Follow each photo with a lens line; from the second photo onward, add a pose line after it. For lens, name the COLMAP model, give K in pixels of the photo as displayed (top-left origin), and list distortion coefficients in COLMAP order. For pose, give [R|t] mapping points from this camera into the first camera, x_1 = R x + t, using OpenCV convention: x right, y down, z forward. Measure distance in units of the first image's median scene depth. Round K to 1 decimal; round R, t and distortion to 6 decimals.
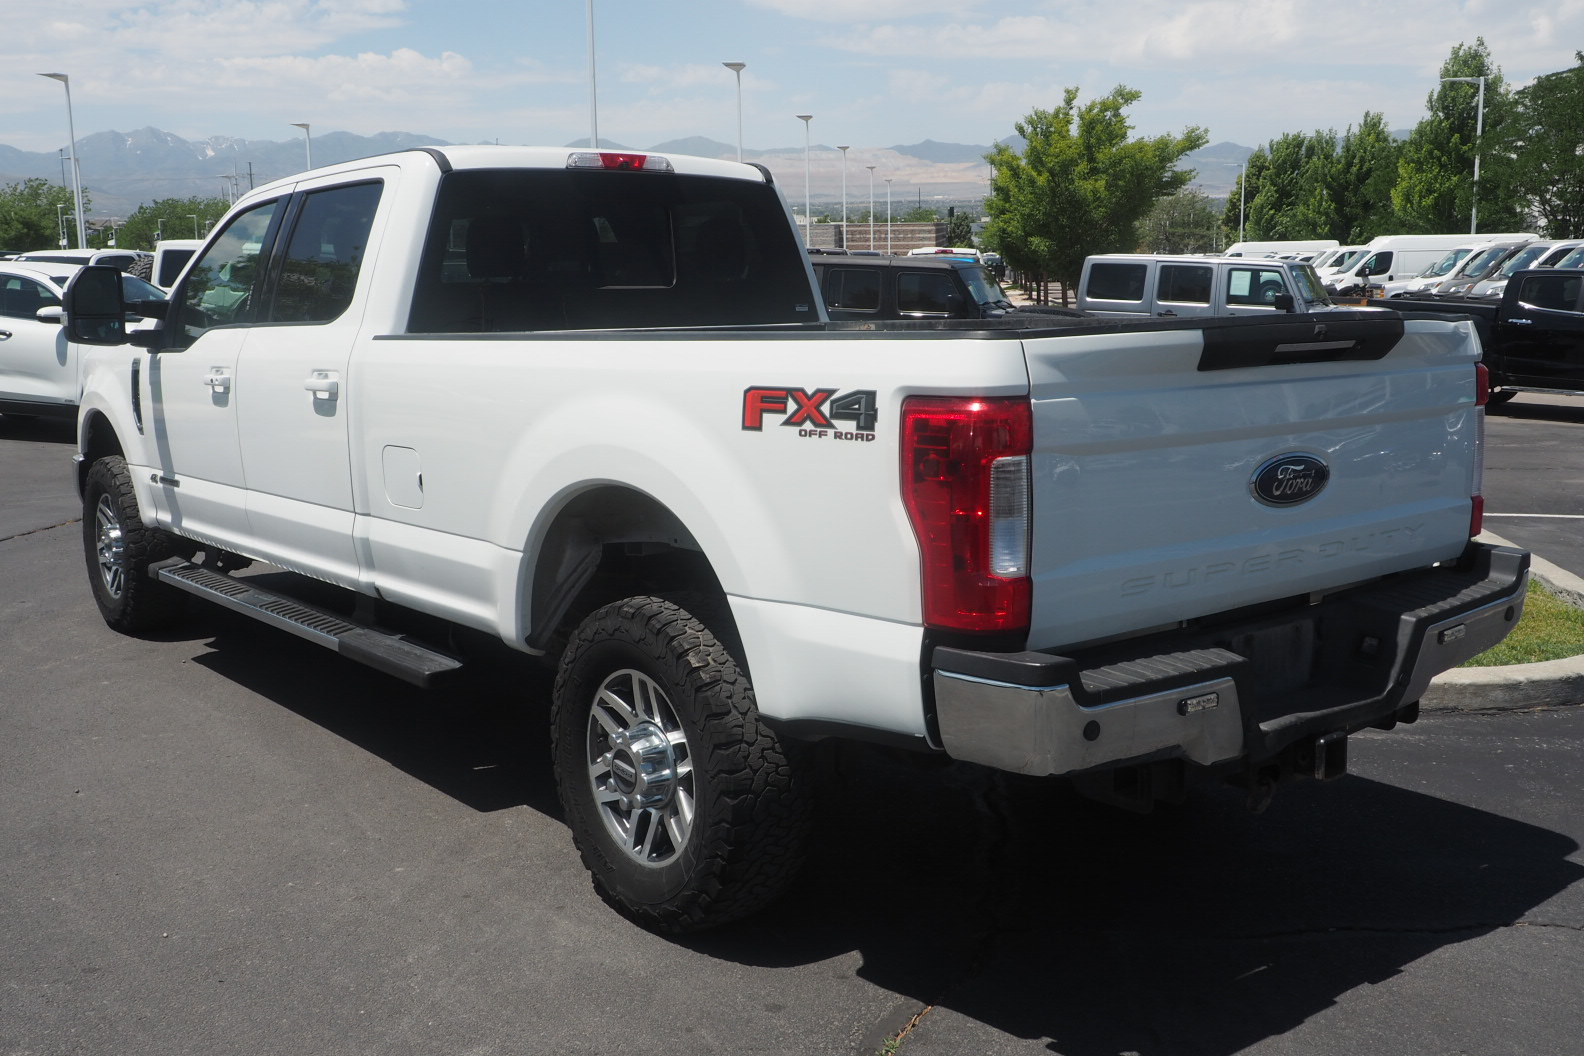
lens RADIAL K [[1531.1, 0, 793.4], [0, 1531.1, 538.1], [0, 0, 1]] dist [0.003439, 0.000000]
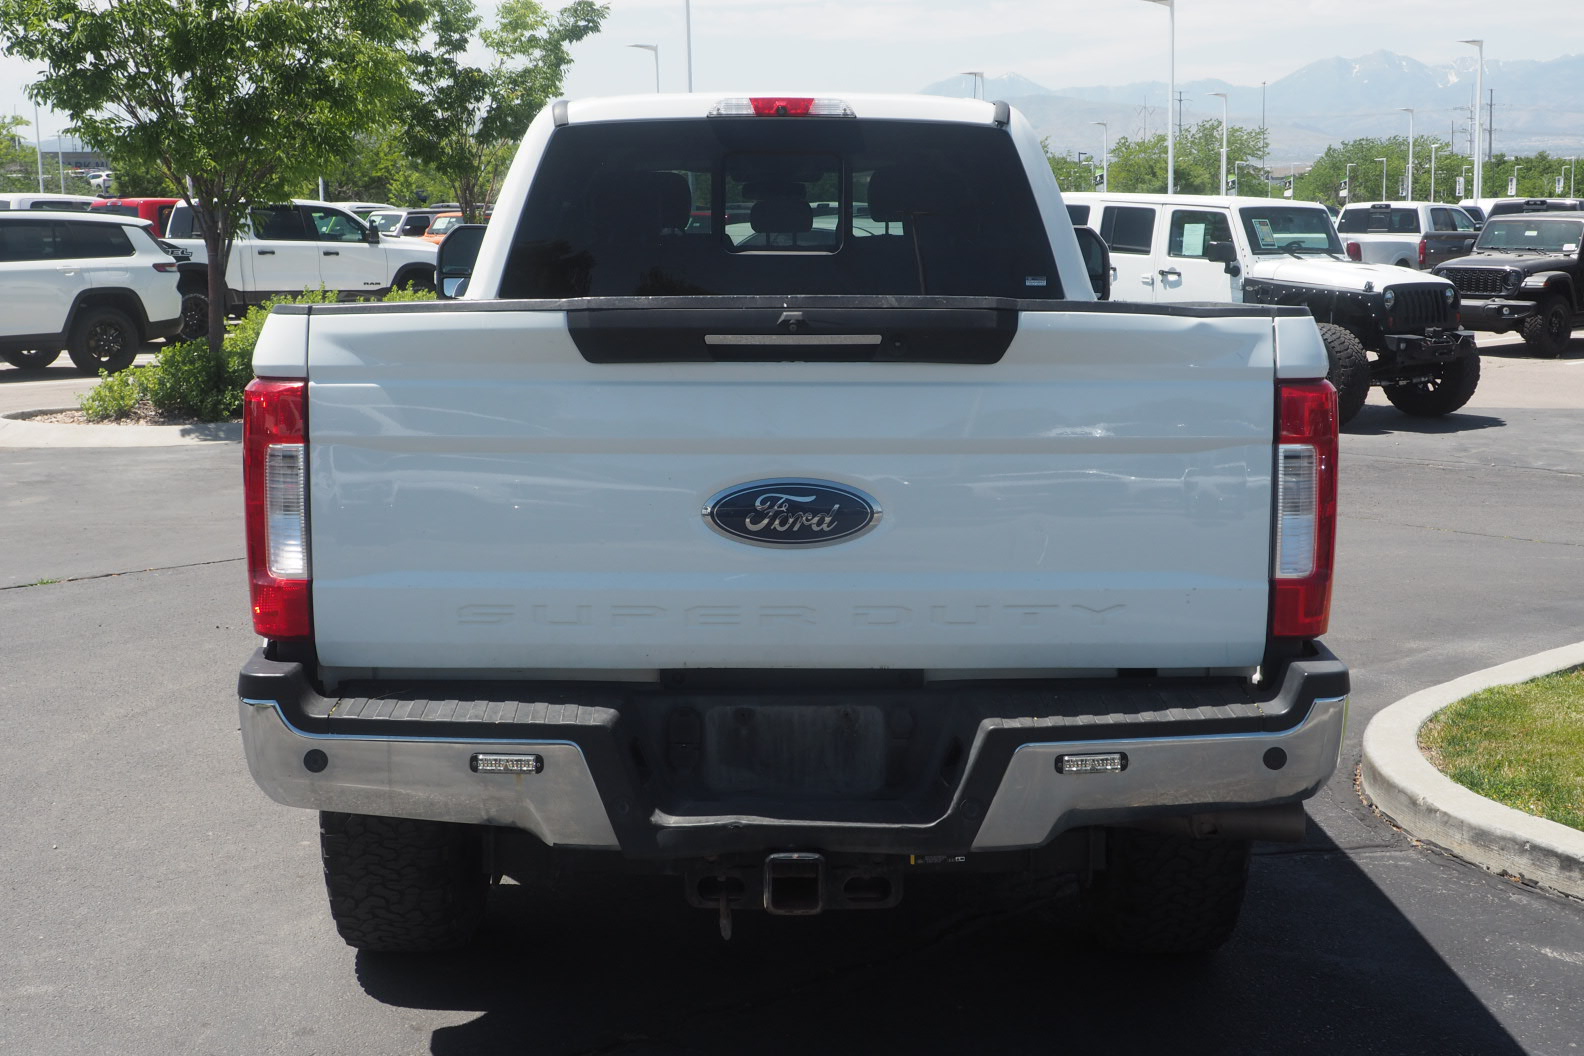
lens RADIAL K [[1968.5, 0, 793.1], [0, 1968.5, 526.8], [0, 0, 1]] dist [-0.010968, 0.000000]
pose [[0.794099, 0.095441, -0.600249, 0.939853], [-0.108457, 0.993994, 0.014565, -0.046998], [0.598034, 0.053535, 0.799681, 0.220864]]
